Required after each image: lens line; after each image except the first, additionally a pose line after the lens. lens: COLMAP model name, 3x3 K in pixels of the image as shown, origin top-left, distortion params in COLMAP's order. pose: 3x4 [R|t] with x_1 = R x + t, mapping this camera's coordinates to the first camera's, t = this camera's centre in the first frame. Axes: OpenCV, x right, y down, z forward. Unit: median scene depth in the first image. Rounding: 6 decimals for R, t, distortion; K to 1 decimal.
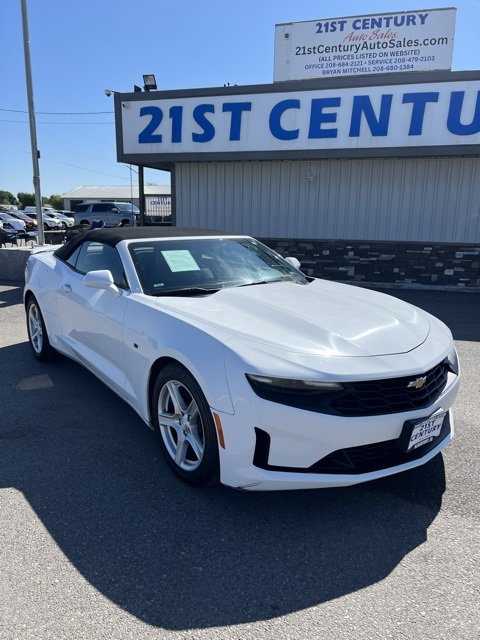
lens RADIAL K [[484.2, 0, 234.8], [0, 484.2, 322.0], [0, 0, 1]] dist [0.039106, -0.044351]
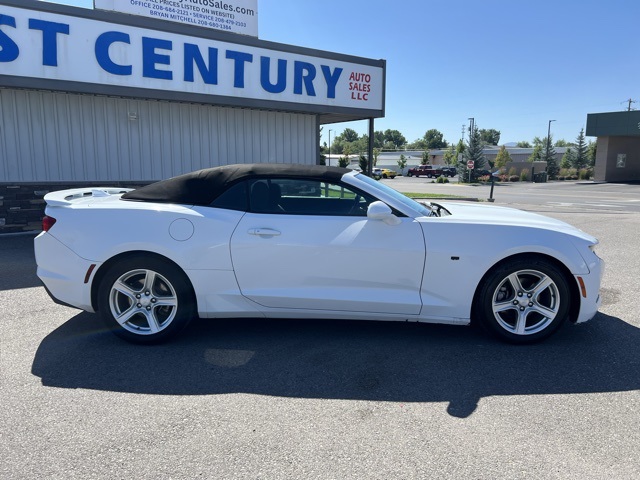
lens RADIAL K [[484.2, 0, 325.9], [0, 484.2, 242.4], [0, 0, 1]] dist [0.039106, -0.044351]
pose [[0.593413, -0.136102, 0.793308, -0.452826], [0.175552, 0.983757, 0.037459, -0.030469], [-0.785521, 0.117038, 0.607667, 0.179713]]
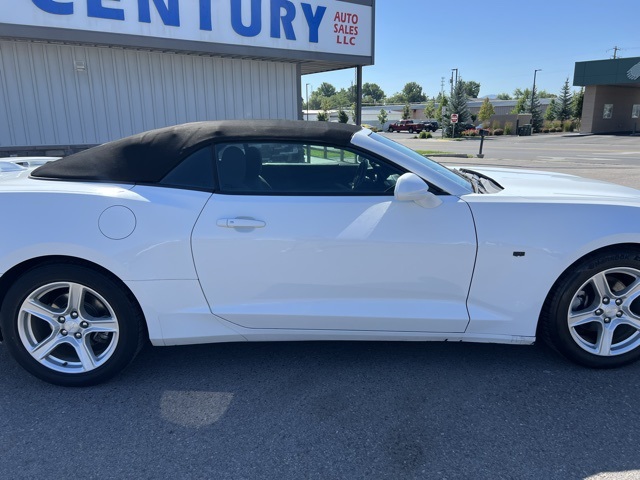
lens RADIAL K [[484.2, 0, 318.6], [0, 484.2, 244.9], [0, 0, 1]] dist [0.039106, -0.044351]
pose [[0.567756, -0.221963, 0.792708, -0.357285], [0.196623, 0.971656, 0.131243, -0.048109], [-0.799370, 0.081351, 0.595306, 0.266978]]
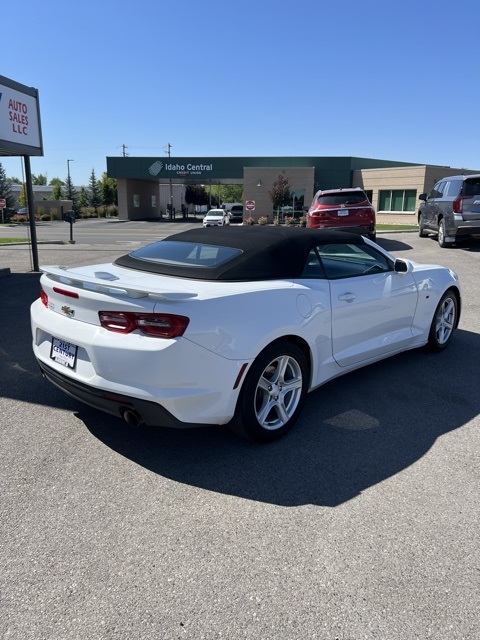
lens RADIAL K [[484.2, 0, 237.3], [0, 484.2, 317.2], [0, 0, 1]] dist [0.039106, -0.044351]
pose [[-0.171132, -0.235809, 0.956613, -0.553963], [0.201314, 0.942083, 0.268241, -0.149240], [-0.964462, 0.238484, -0.113749, 0.611308]]
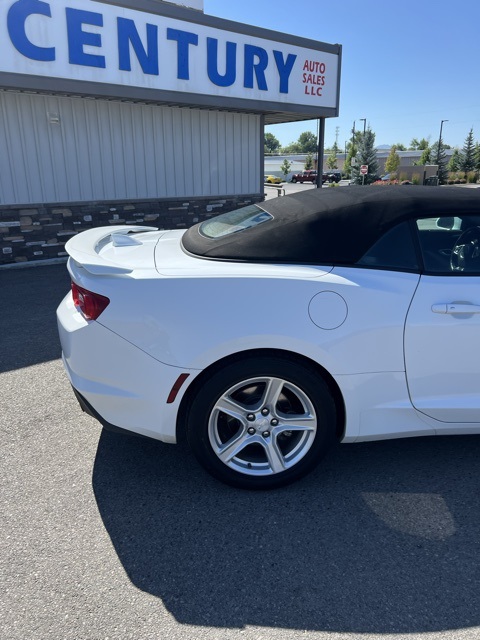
lens RADIAL K [[484.2, 0, 234.3], [0, 484.2, 319.1], [0, 0, 1]] dist [0.039106, -0.044351]
pose [[0.529527, -0.264268, 0.806079, -0.422442], [0.199286, 0.962397, 0.184601, -0.096199], [-0.824552, 0.062890, 0.562280, 0.420703]]
